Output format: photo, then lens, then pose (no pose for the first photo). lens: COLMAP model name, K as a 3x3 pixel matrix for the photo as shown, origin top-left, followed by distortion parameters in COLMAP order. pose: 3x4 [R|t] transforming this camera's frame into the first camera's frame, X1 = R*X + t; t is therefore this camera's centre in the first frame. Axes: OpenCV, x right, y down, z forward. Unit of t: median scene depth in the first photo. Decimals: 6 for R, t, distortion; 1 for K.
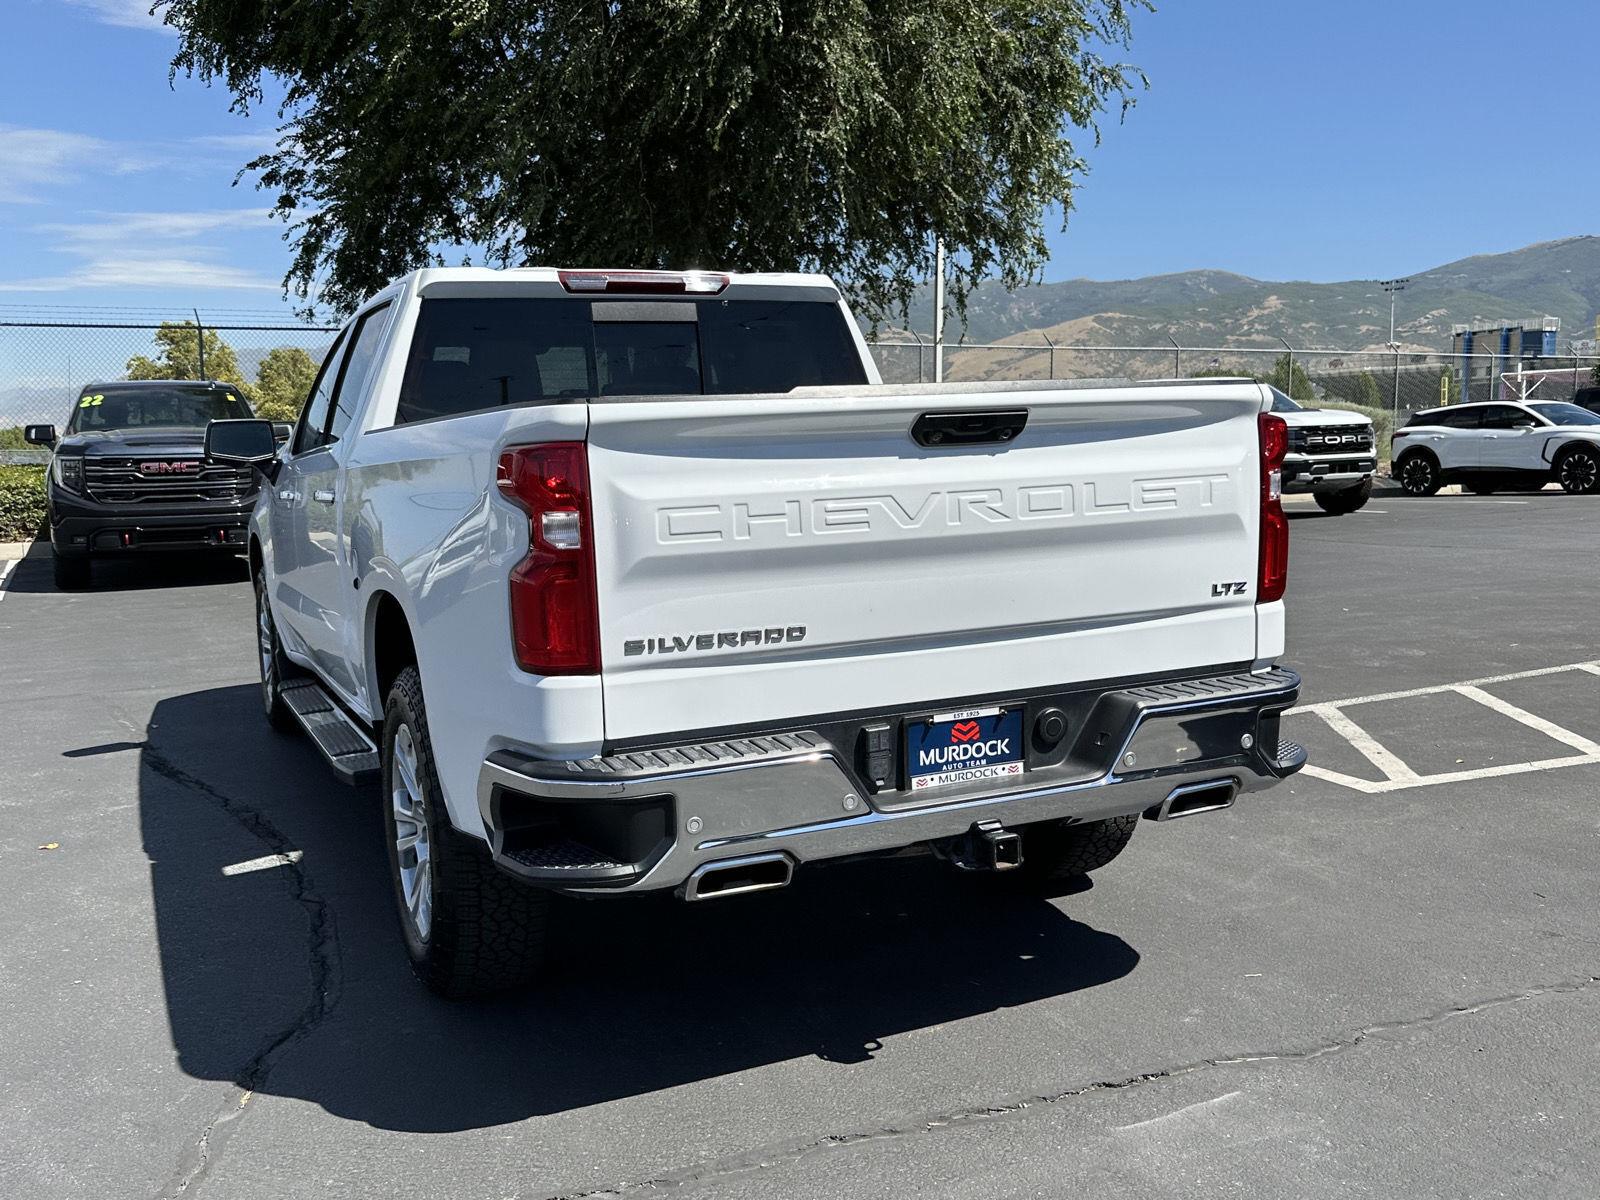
lens RADIAL K [[1435.6, 0, 800.6], [0, 1435.6, 603.3], [0, 0, 1]] dist [0.168066, -0.338896]
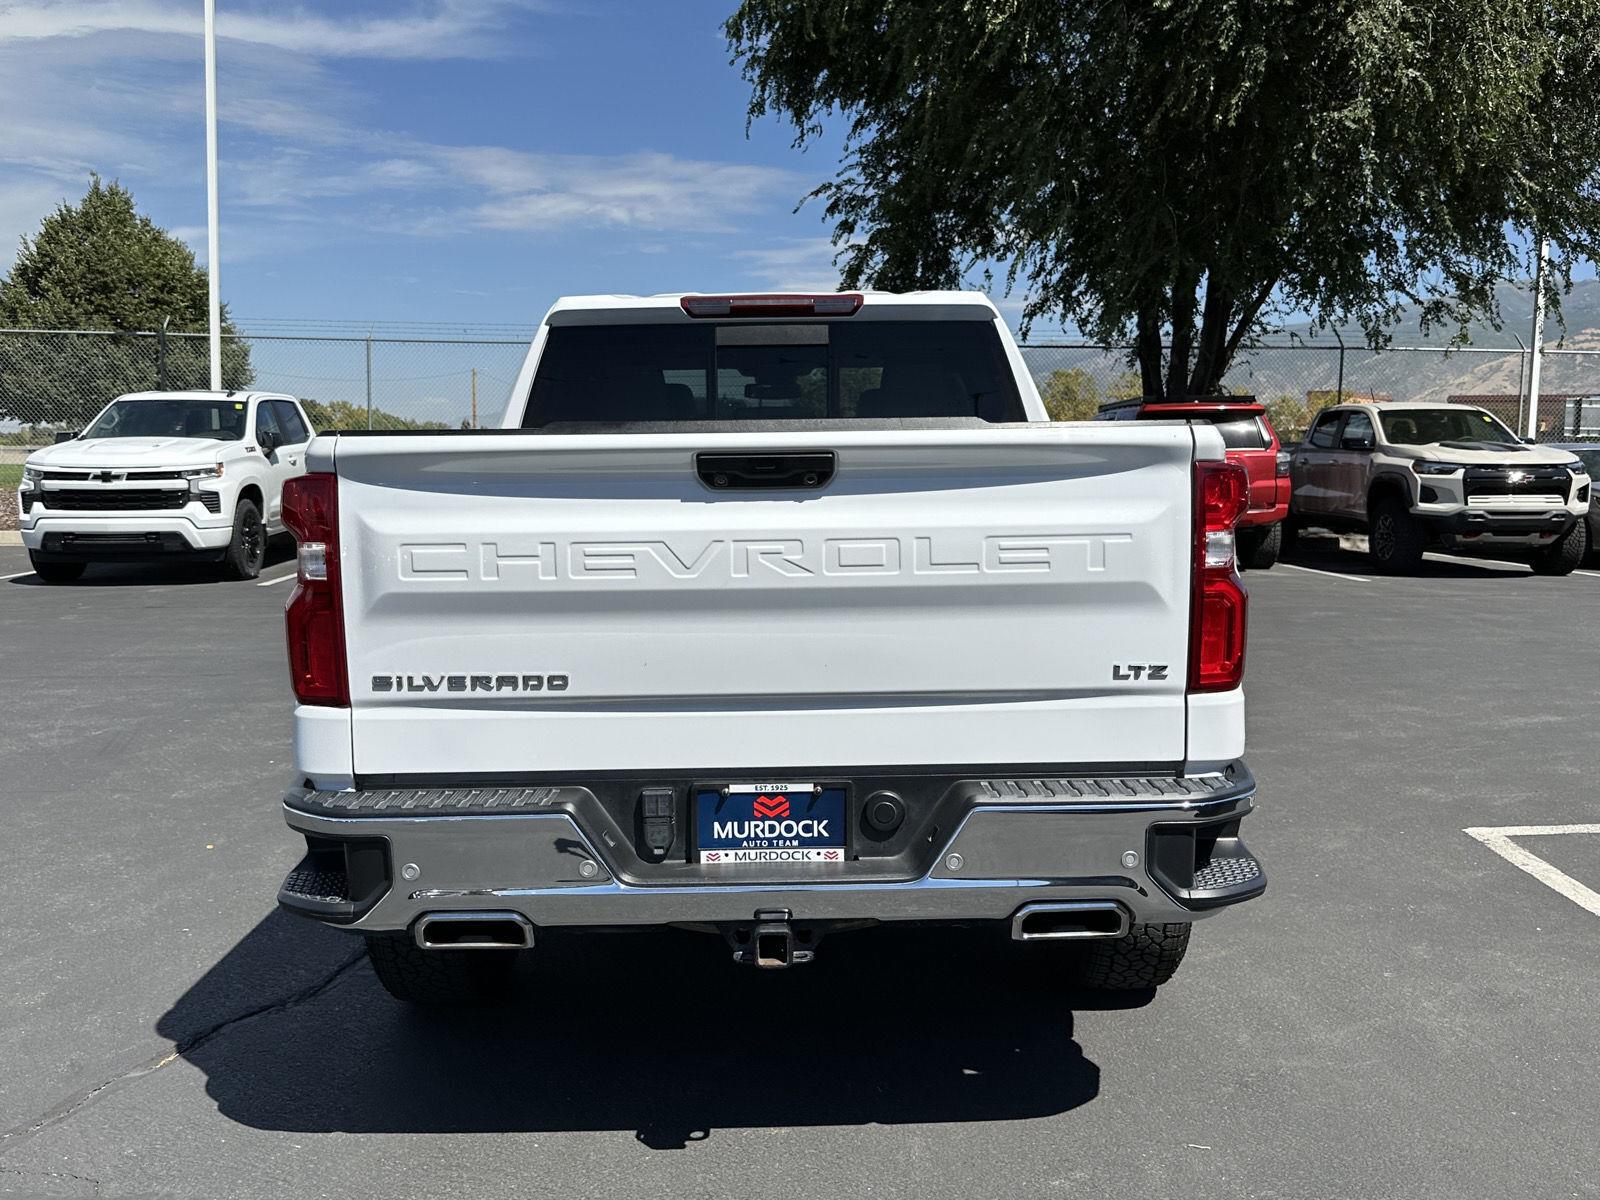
lens RADIAL K [[1435.6, 0, 800.6], [0, 1435.6, 603.3], [0, 0, 1]] dist [0.168066, -0.338896]
pose [[0.912112, 0.065497, -0.404675, 0.484804], [-0.067990, 0.997652, 0.008227, -0.045975], [0.404263, 0.020010, 0.914424, 0.182344]]
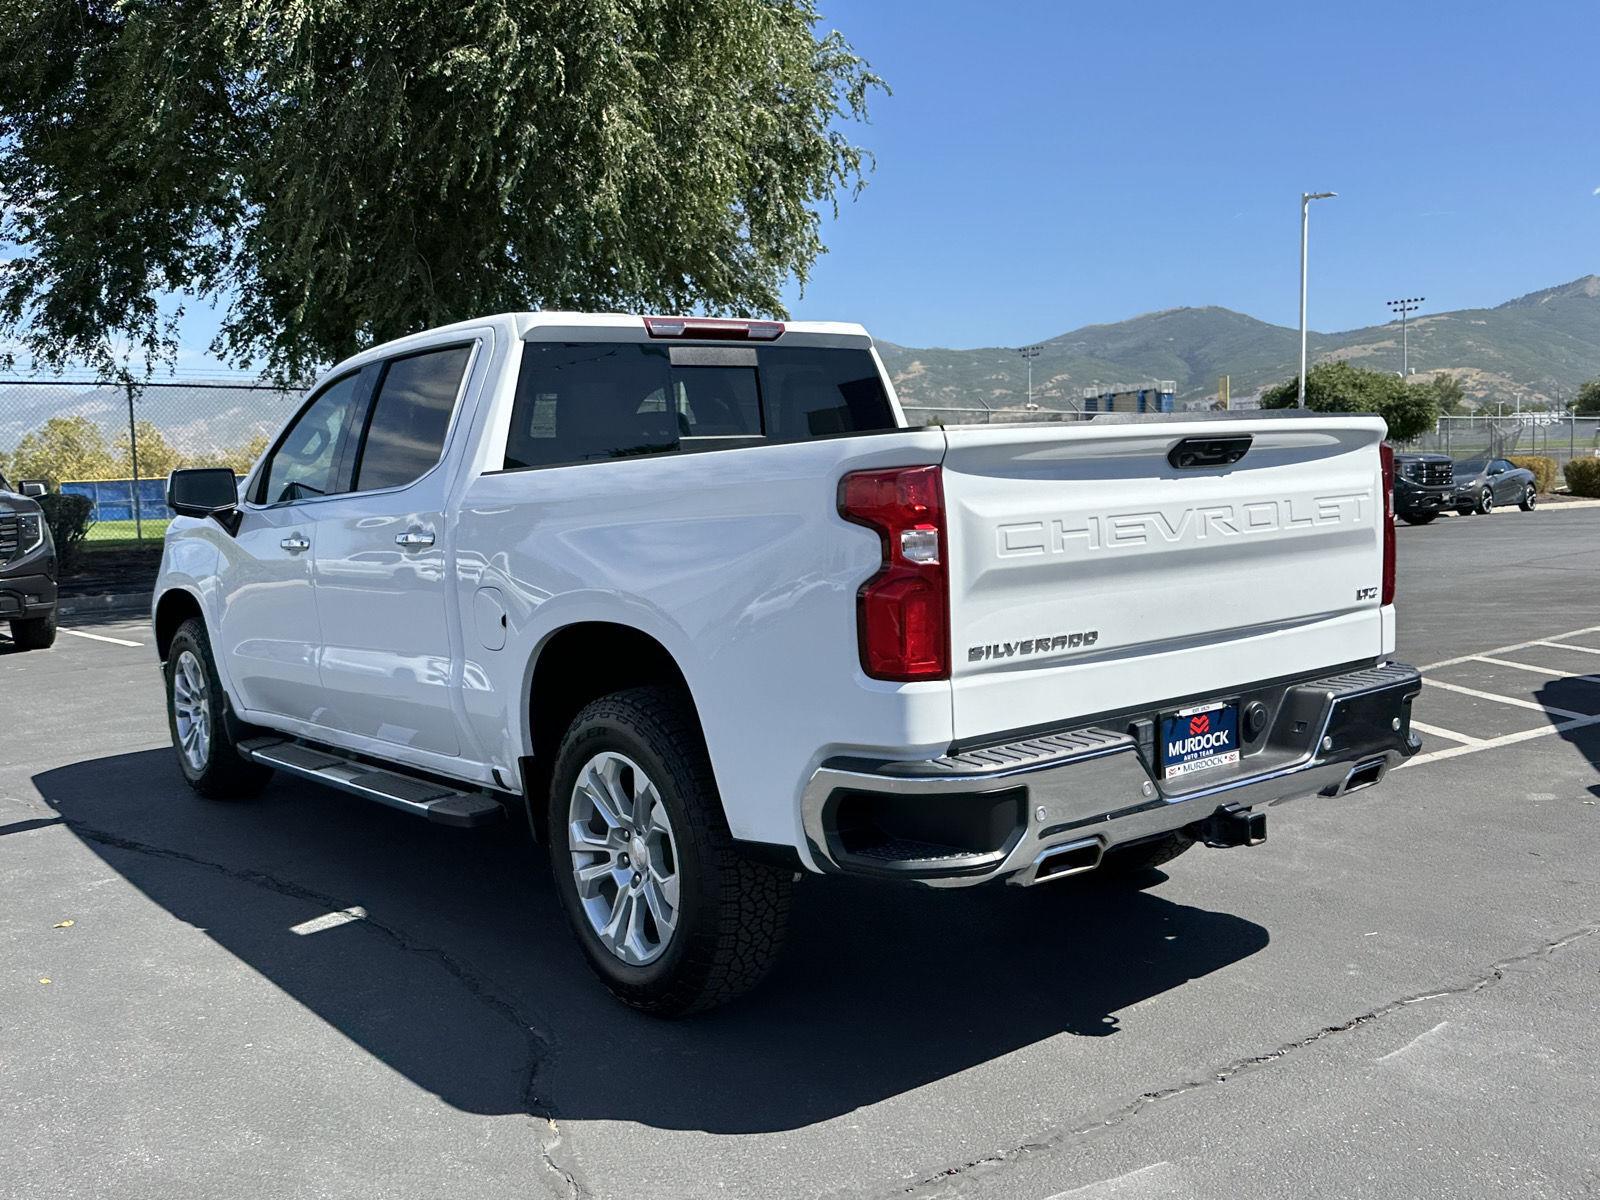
lens RADIAL K [[1439.0, 0, 800.0], [0, 1439.0, 600.0], [0, 0, 1]] dist [0.176610, -0.400128]
pose [[0.973950, -0.029164, 0.224878, -0.435319], [0.038628, 0.998539, -0.037797, 0.023400], [-0.223447, 0.045499, 0.973654, -0.031315]]
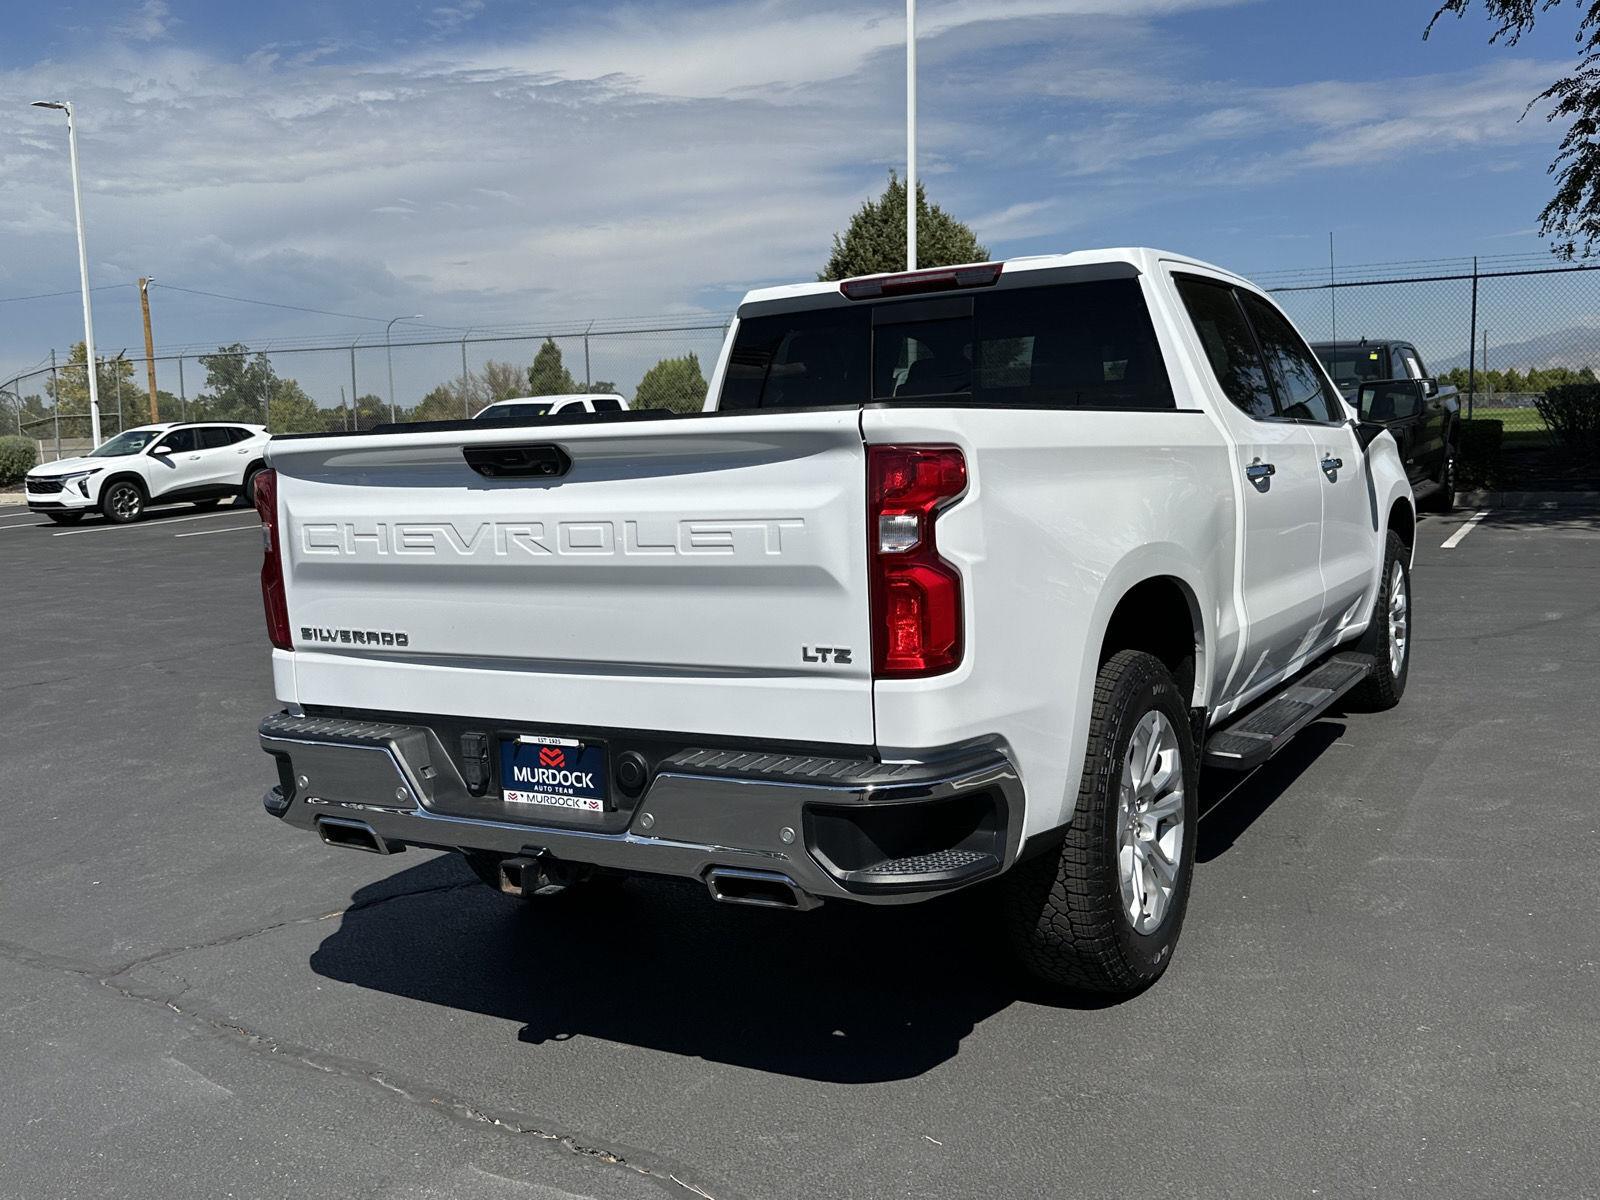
lens RADIAL K [[1439.0, 0, 800.0], [0, 1439.0, 600.0], [0, 0, 1]] dist [0.176610, -0.400128]
pose [[0.573153, 0.102082, -0.813065, 1.033767], [-0.071457, 0.994657, 0.074509, -0.110198], [0.816327, 0.015394, 0.577385, 0.547927]]
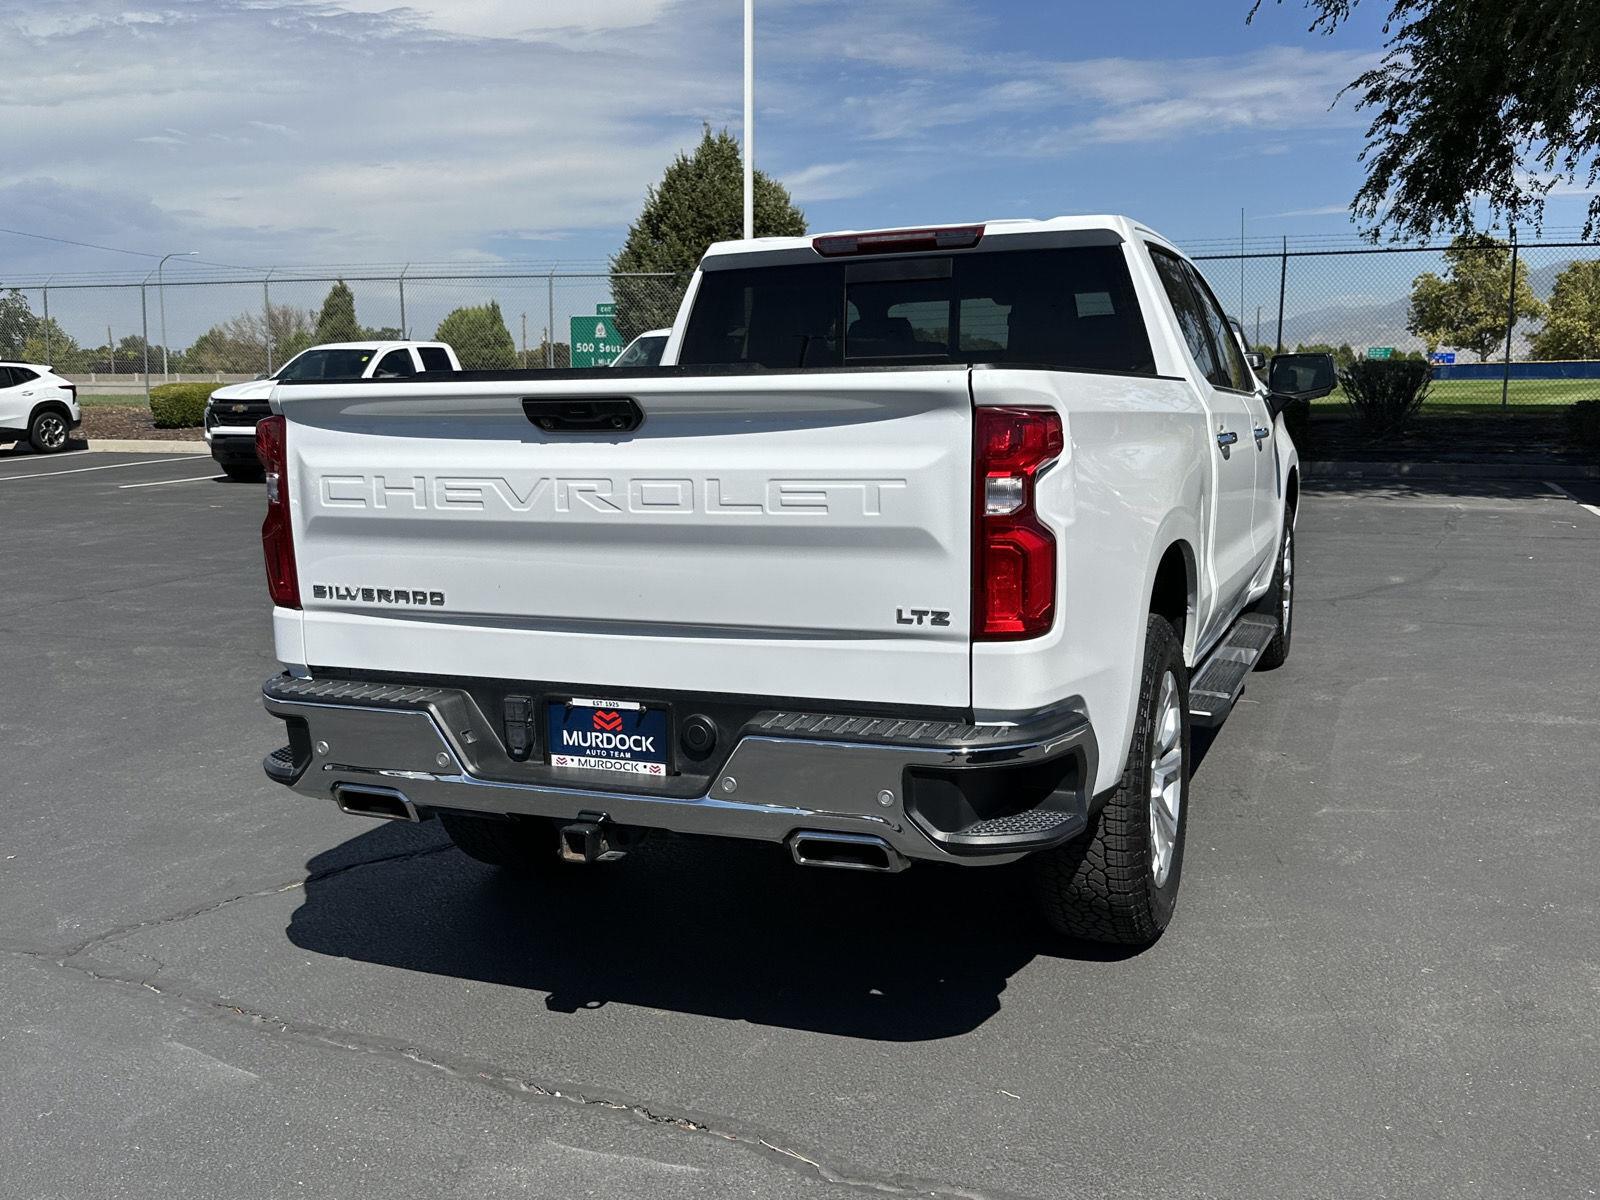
lens RADIAL K [[1435.6, 0, 800.6], [0, 1435.6, 603.3], [0, 0, 1]] dist [0.168066, -0.338896]
pose [[0.679674, 0.129986, -0.721905, 0.907346], [-0.089883, 0.991515, 0.093907, -0.095814], [0.727987, 0.001061, 0.685591, 0.415084]]
